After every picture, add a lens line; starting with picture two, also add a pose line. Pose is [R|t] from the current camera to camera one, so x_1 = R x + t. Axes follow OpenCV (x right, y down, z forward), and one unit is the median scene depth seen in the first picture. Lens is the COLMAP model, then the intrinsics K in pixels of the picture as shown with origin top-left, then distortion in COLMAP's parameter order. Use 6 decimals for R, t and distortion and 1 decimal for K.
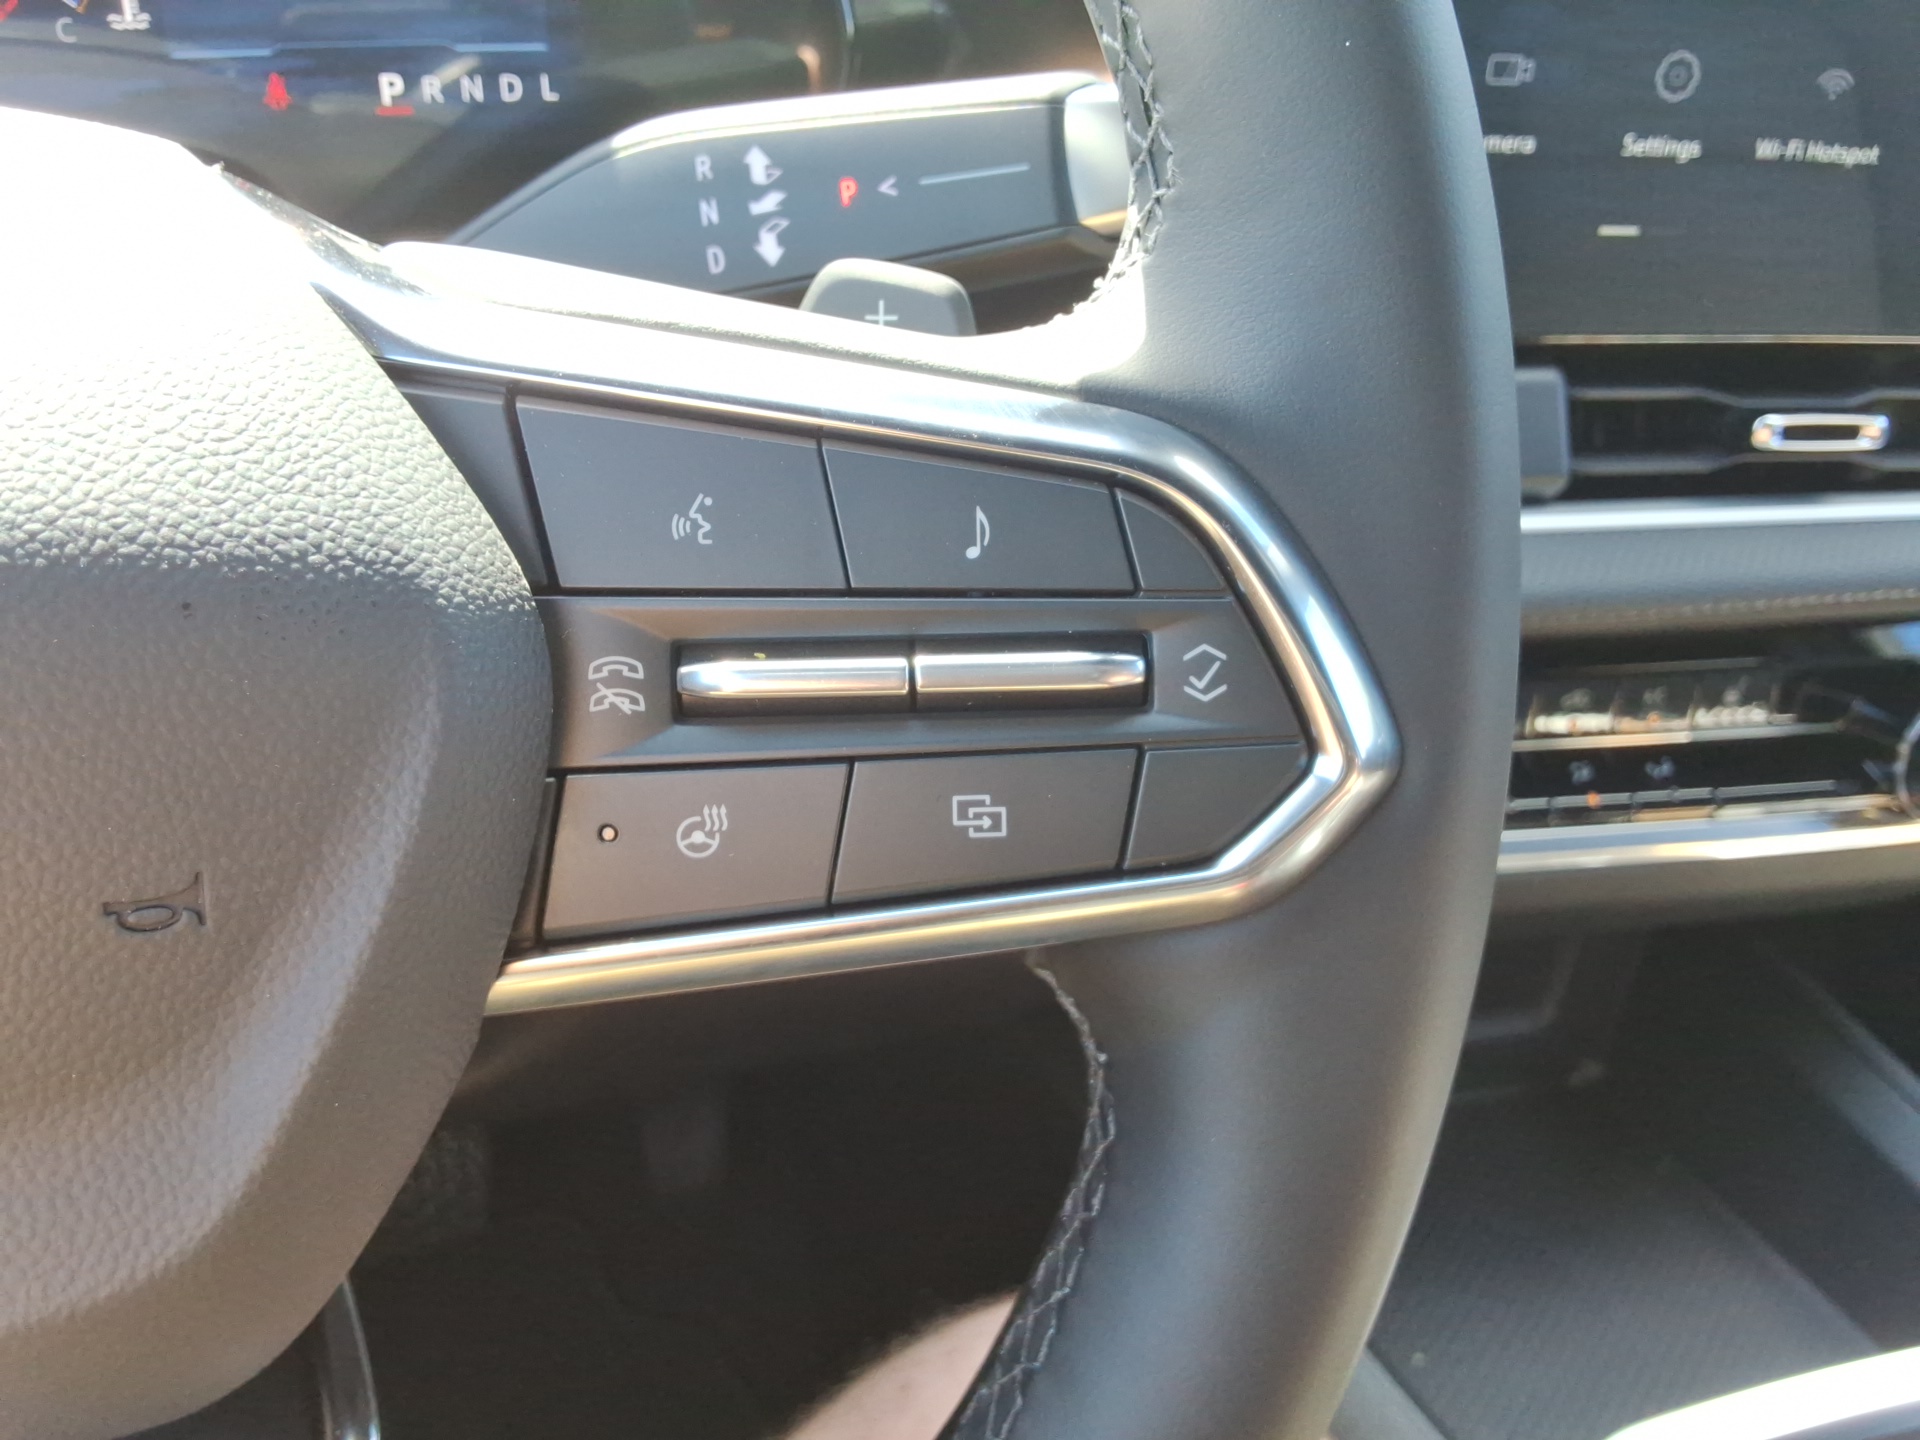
lens RADIAL K [[1564.3, 0, 984.5], [0, 1564.3, 709.2], [0, 0, 1]] dist [0.128800, -0.230451]
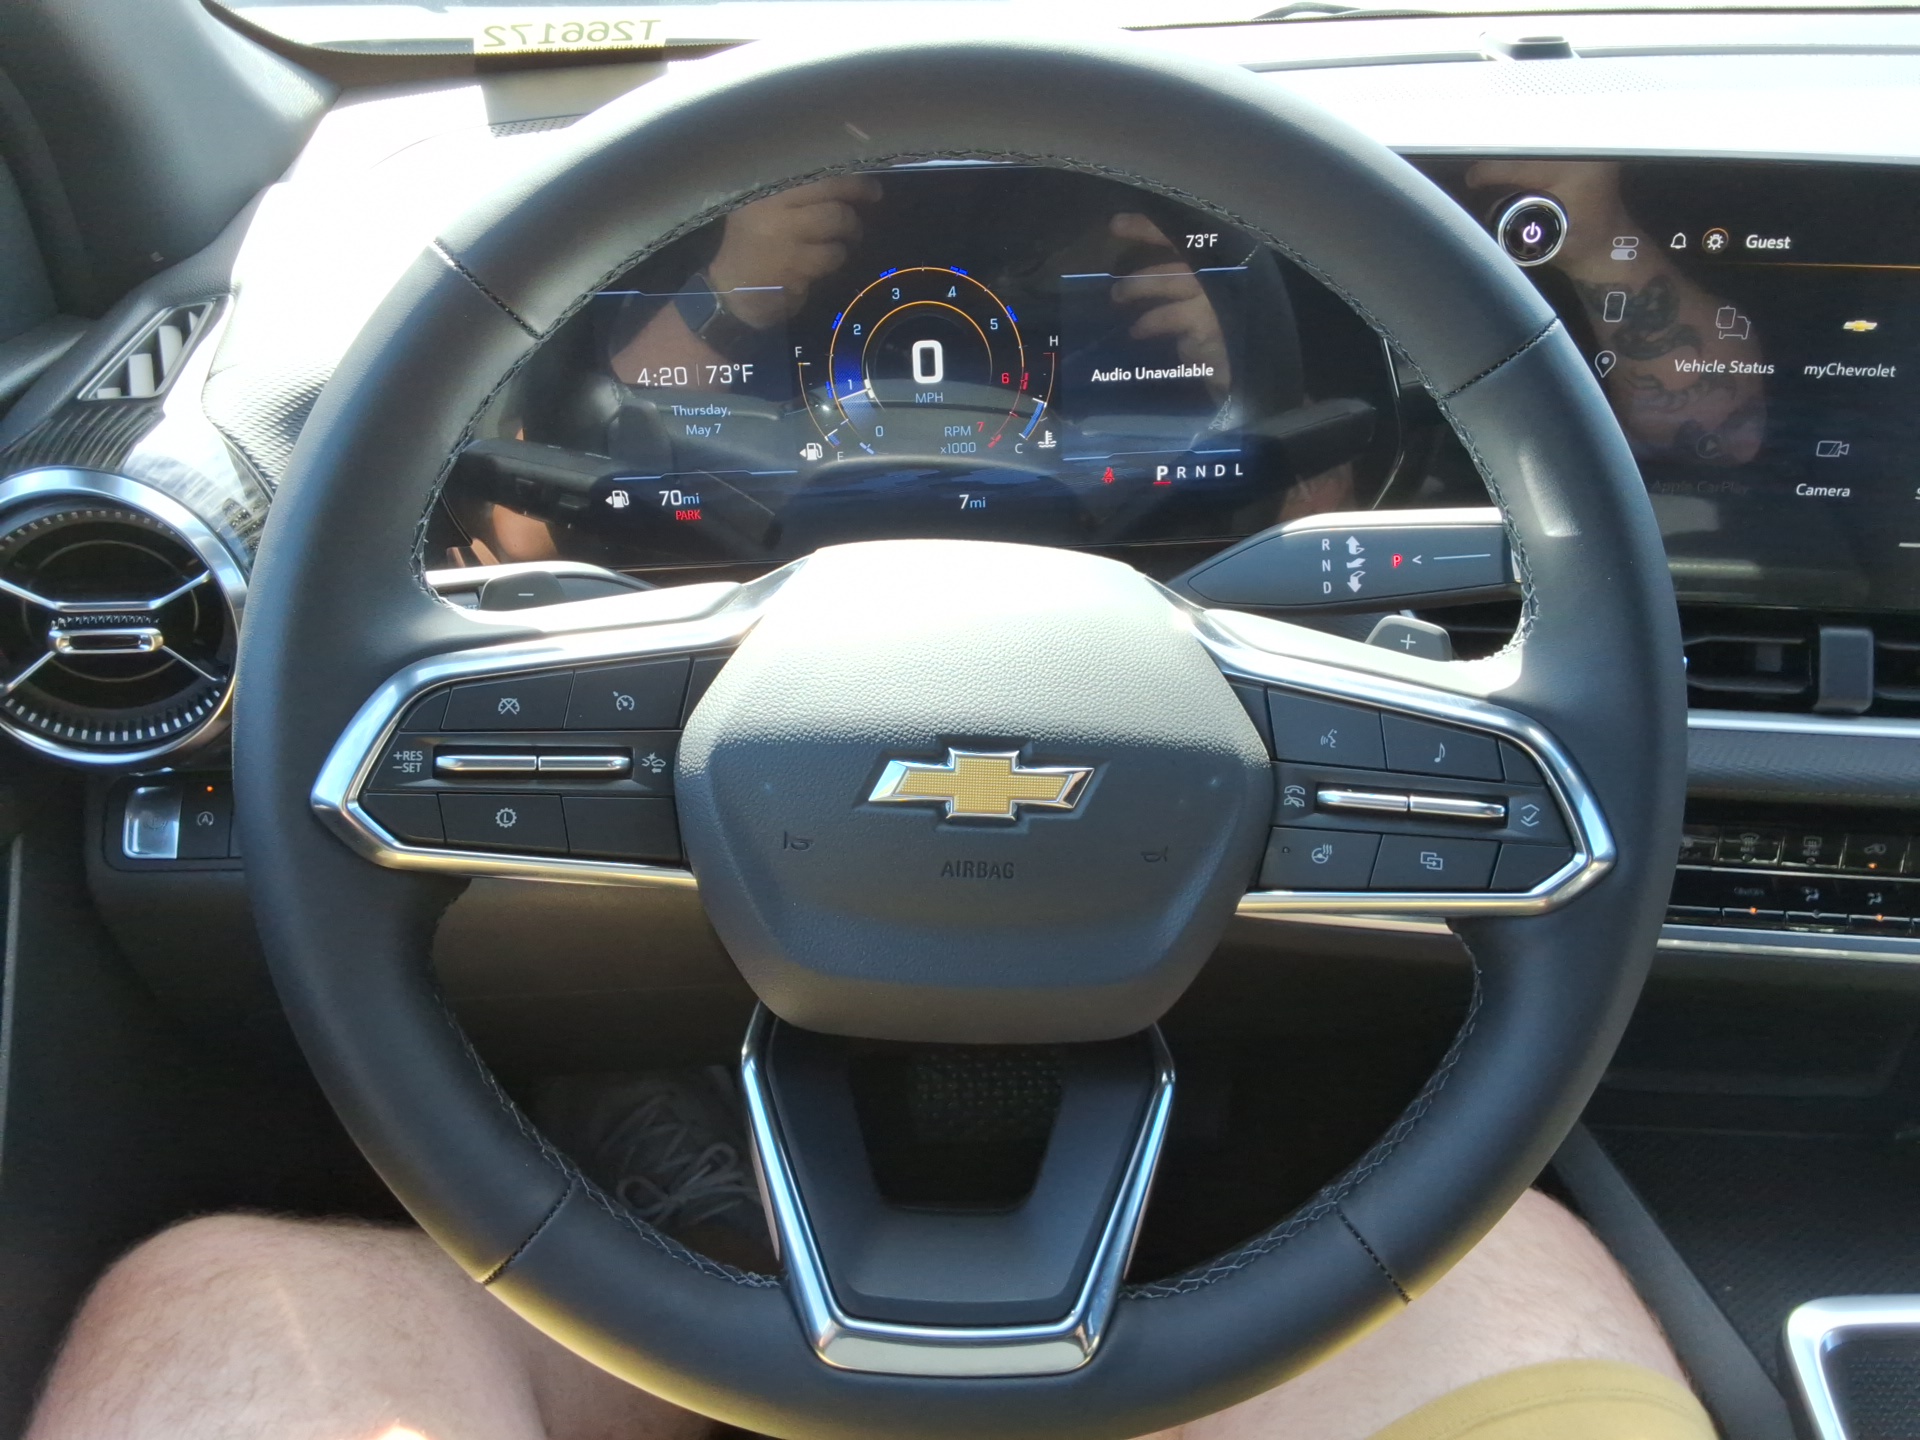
lens RADIAL K [[1557.4, 0, 979.1], [0, 1557.4, 695.9], [0, 0, 1]] dist [0.140437, -0.230285]
pose [[0.948569, 0.082694, -0.305578, 0.057623], [-0.098127, 0.994542, -0.035468, -0.035980], [0.300978, 0.063629, 0.951506, -1.650936]]
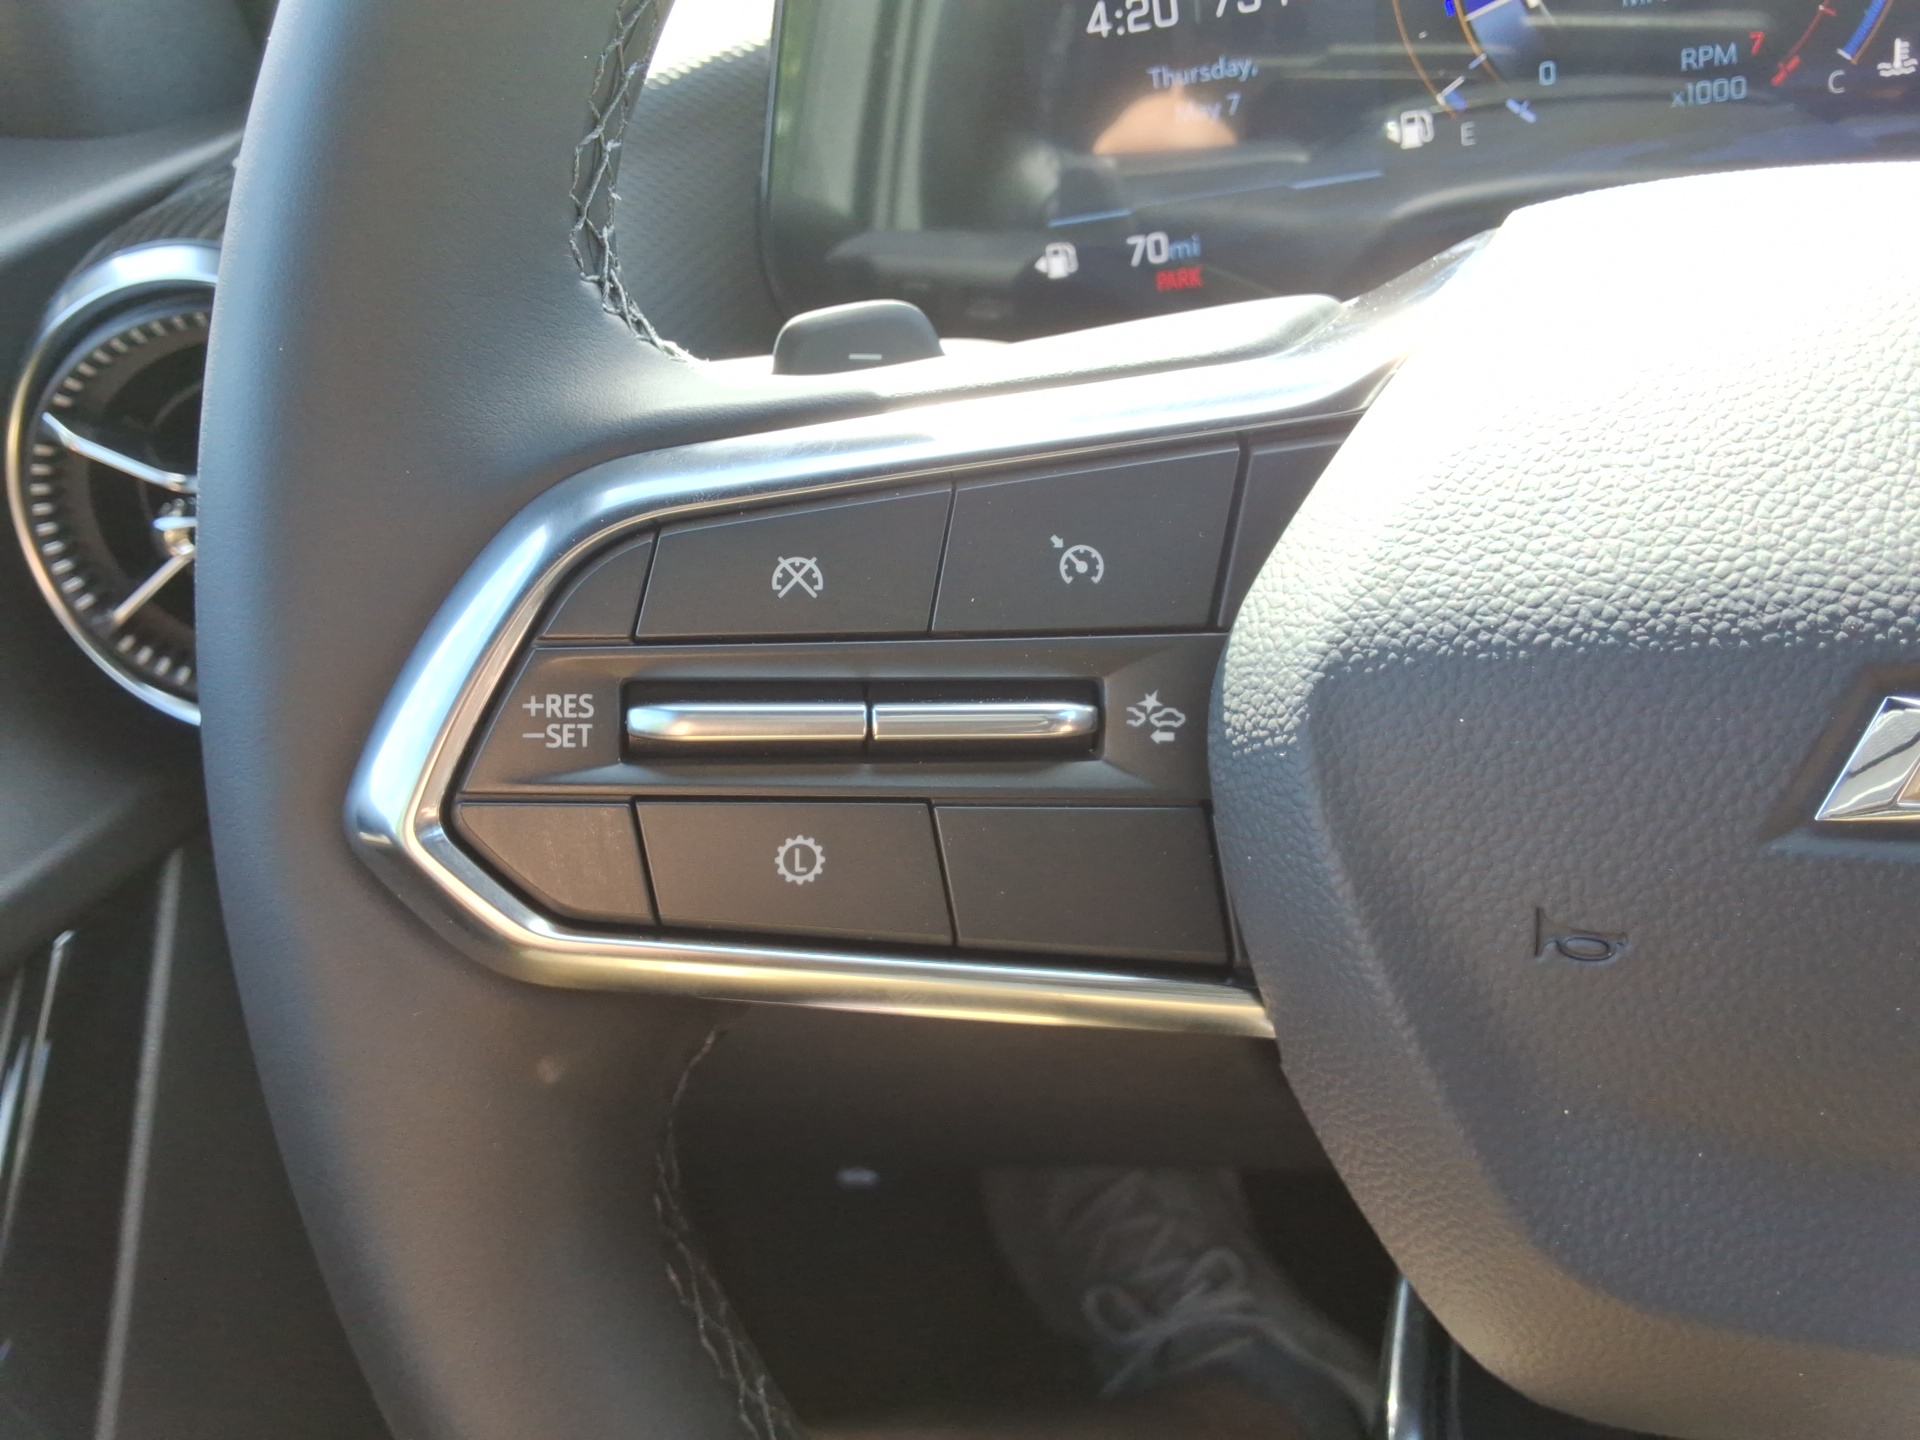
lens RADIAL K [[1564.3, 0, 984.5], [0, 1564.3, 709.2], [0, 0, 1]] dist [0.128800, -0.230451]
pose [[0.830449, 0.073998, -0.552158, -0.737940], [-0.077480, 0.996848, 0.017064, 0.019035], [0.551680, 0.028610, 0.833565, -0.298128]]
